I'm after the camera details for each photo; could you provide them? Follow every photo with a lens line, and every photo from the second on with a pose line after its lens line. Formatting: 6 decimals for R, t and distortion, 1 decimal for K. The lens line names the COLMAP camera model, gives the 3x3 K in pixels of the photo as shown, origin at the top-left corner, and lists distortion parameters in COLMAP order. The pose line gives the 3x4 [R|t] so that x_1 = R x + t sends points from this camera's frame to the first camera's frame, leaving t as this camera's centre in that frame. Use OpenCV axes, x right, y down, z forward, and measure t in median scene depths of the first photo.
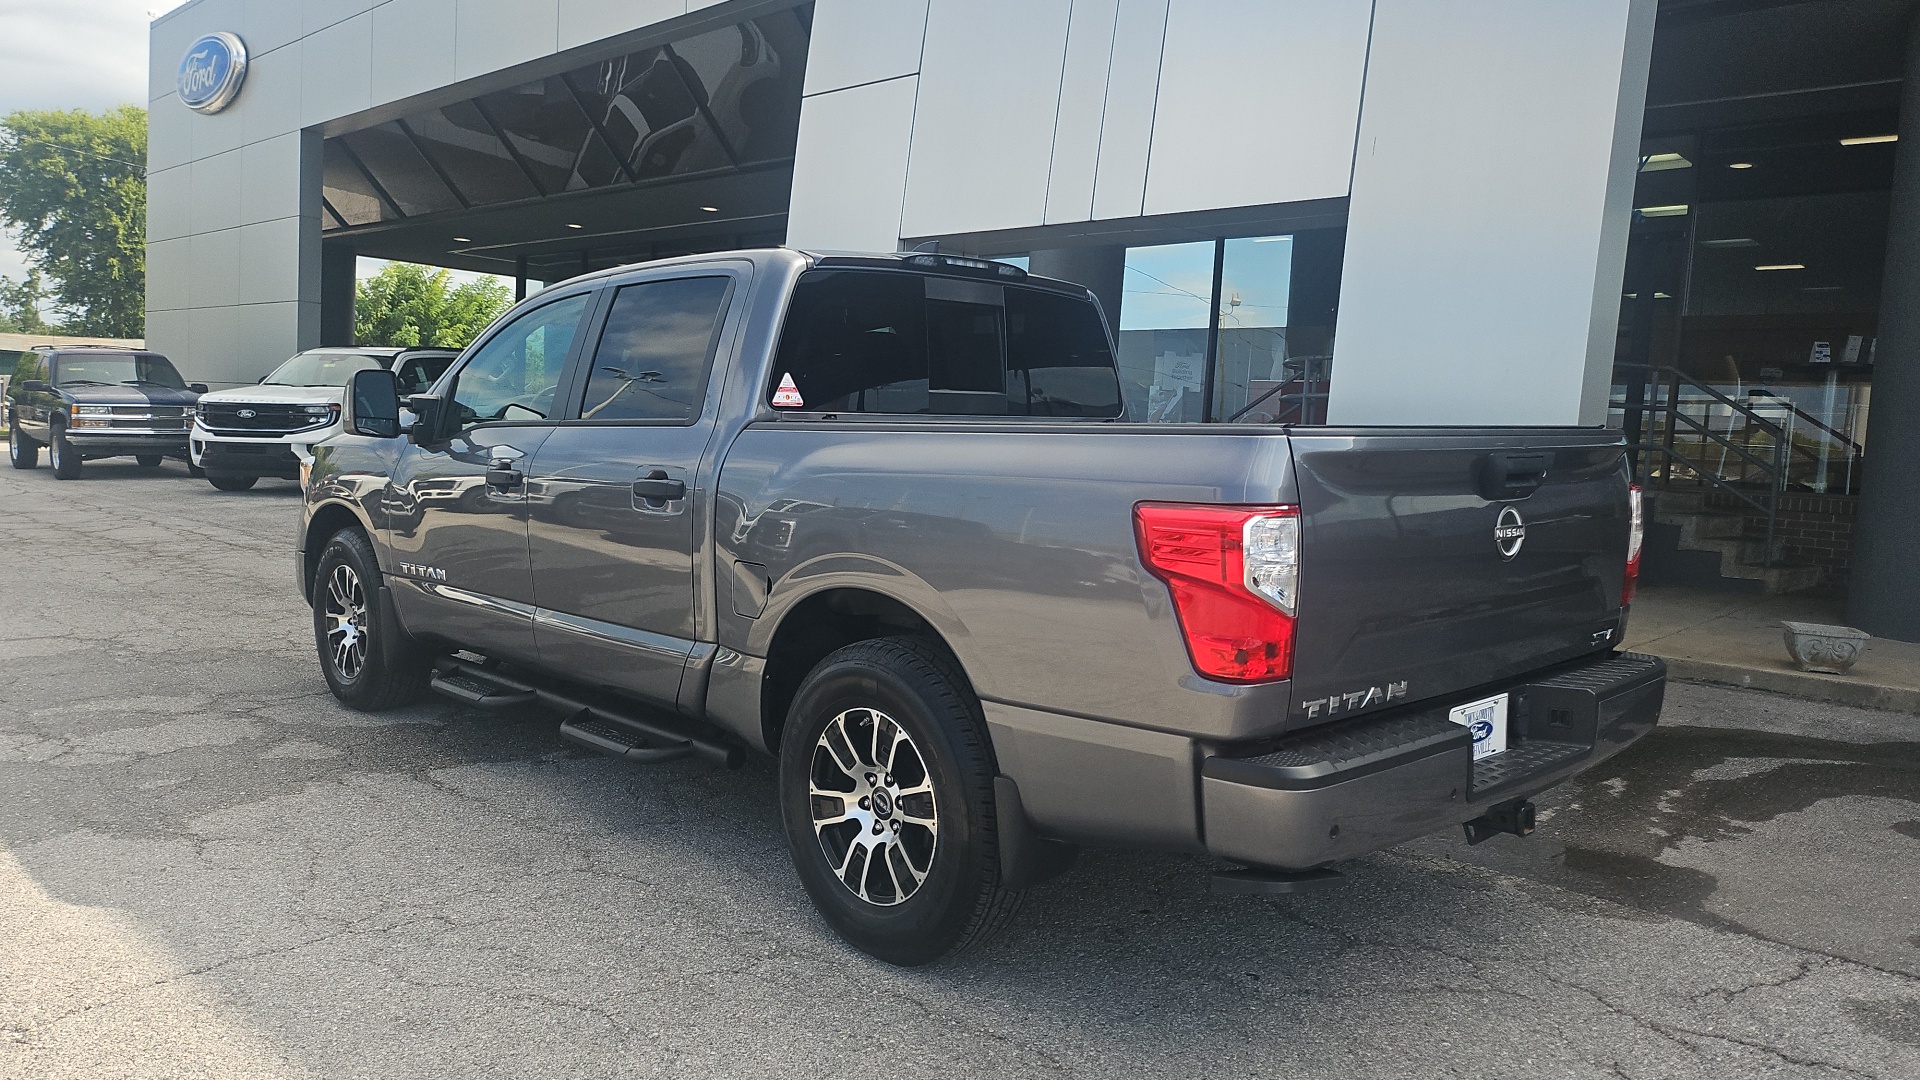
lens RADIAL K [[1355.2, 0, 960.0], [0, 1355.2, 540.0], [0, 0, 1]] dist [0.083008, -0.093778]
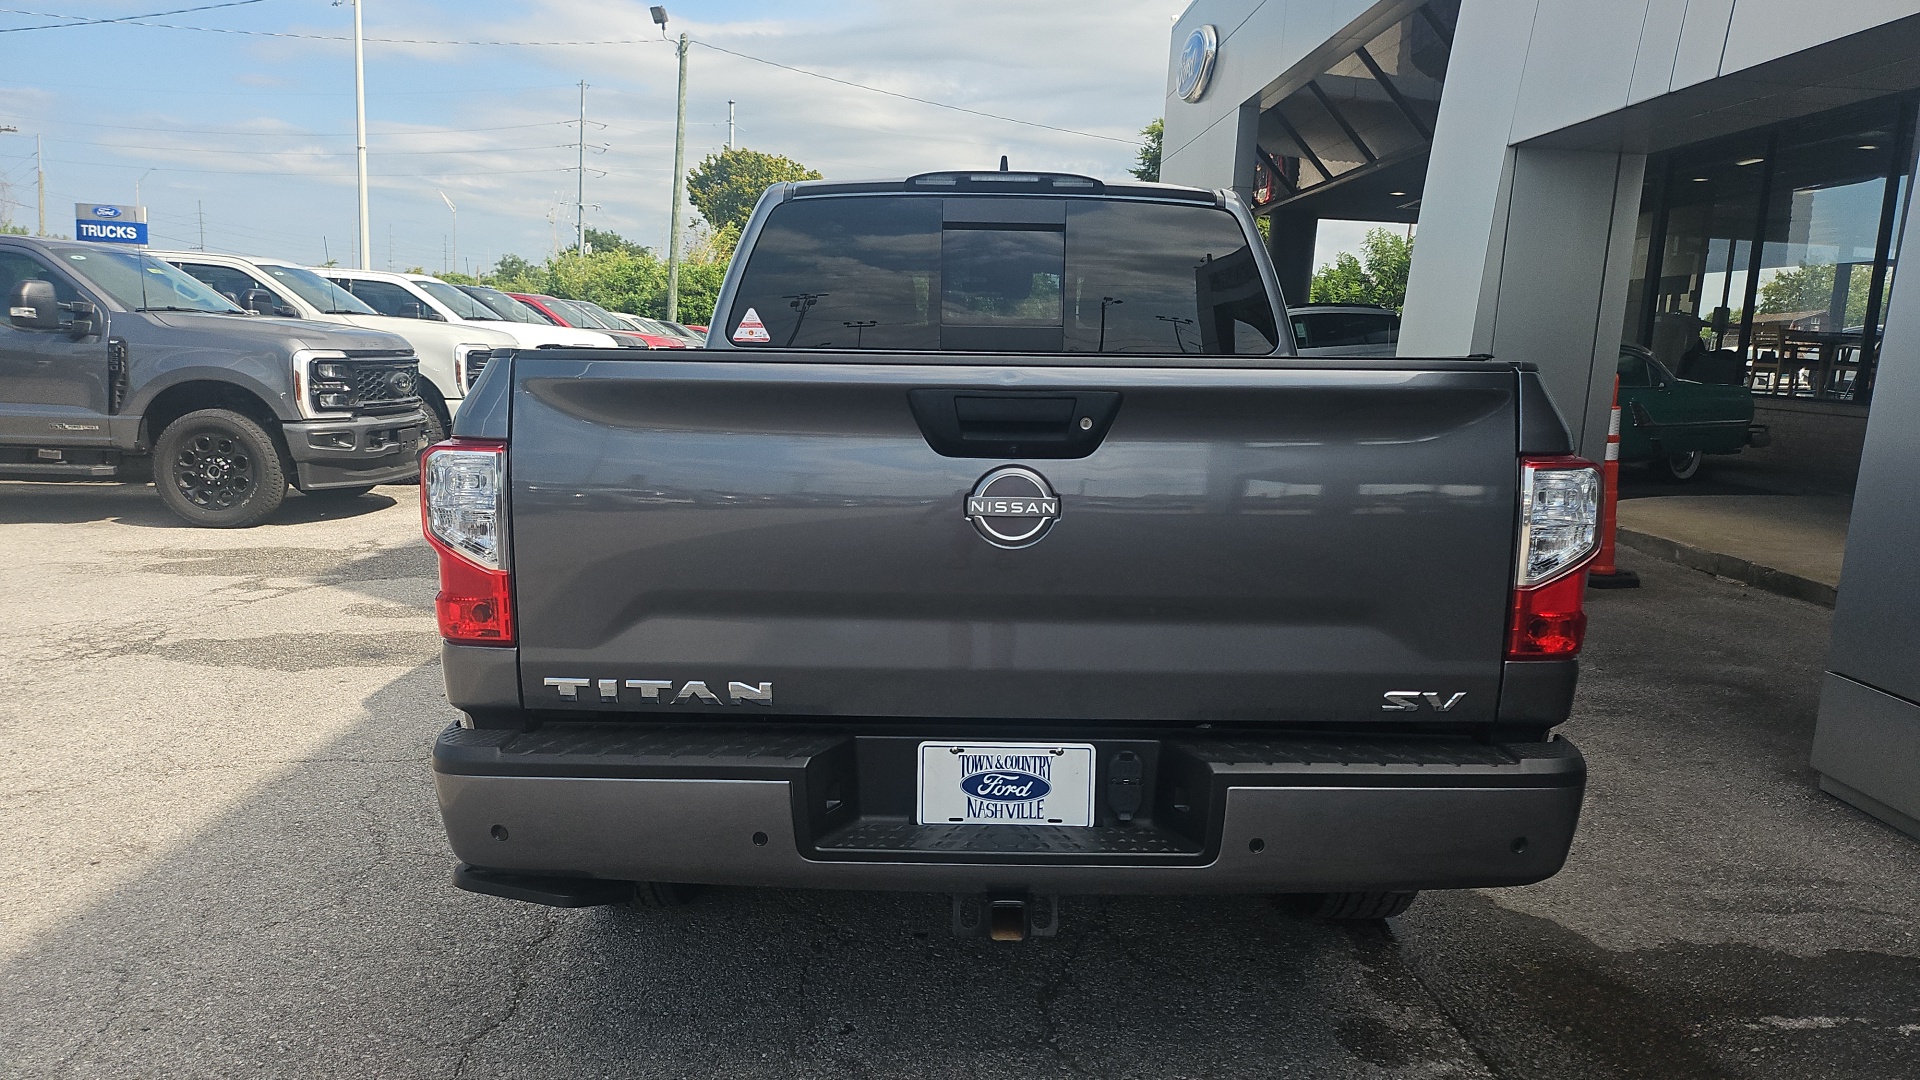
lens RADIAL K [[1355.2, 0, 960.0], [0, 1355.2, 540.0], [0, 0, 1]] dist [0.083008, -0.093778]
pose [[0.720292, 0.089033, -0.687933, 0.686820], [-0.069128, 0.996005, 0.056525, -0.020872], [0.690217, 0.006840, 0.723570, 0.387679]]
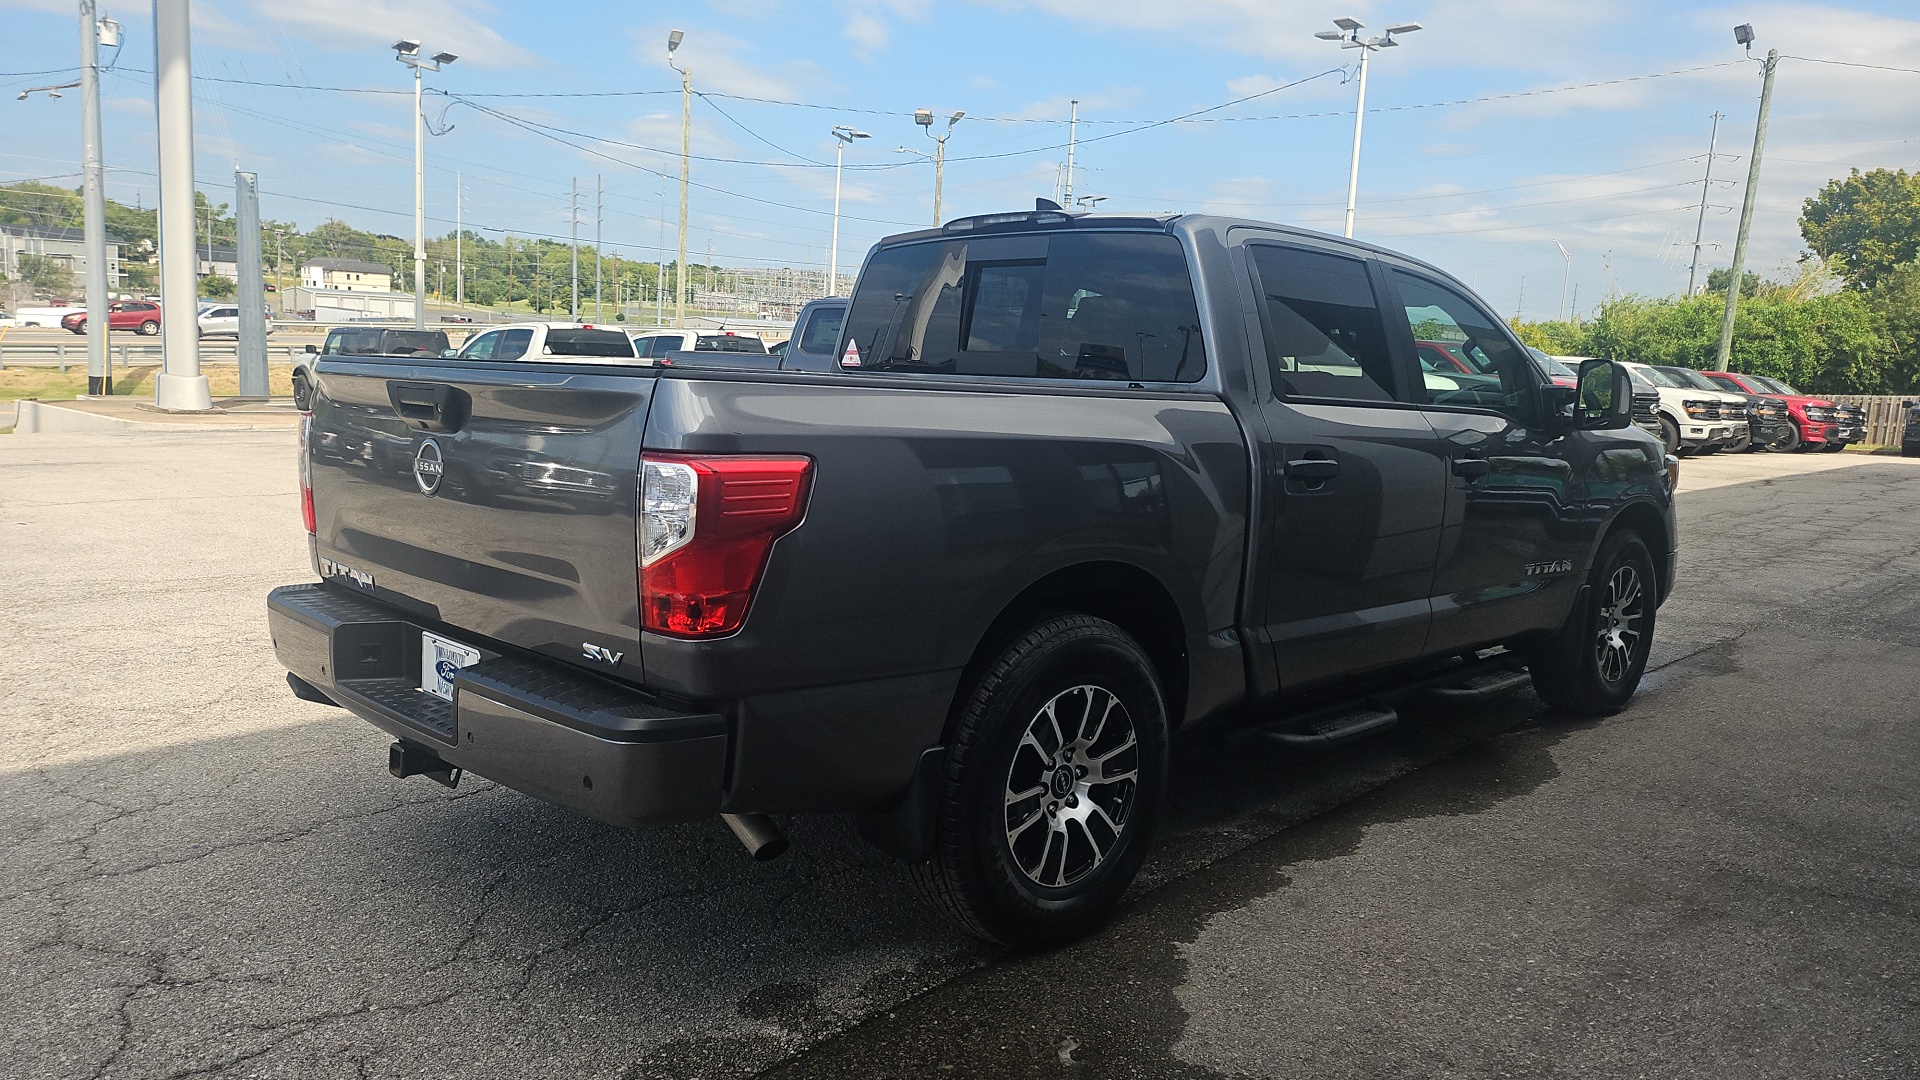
lens RADIAL K [[1355.2, 0, 960.0], [0, 1355.2, 540.0], [0, 0, 1]] dist [0.083008, -0.093778]
pose [[0.024774, 0.106939, -0.993957, 1.106684], [-0.133642, 0.985692, 0.102718, -0.083472], [0.990720, 0.130290, 0.038711, 1.076993]]
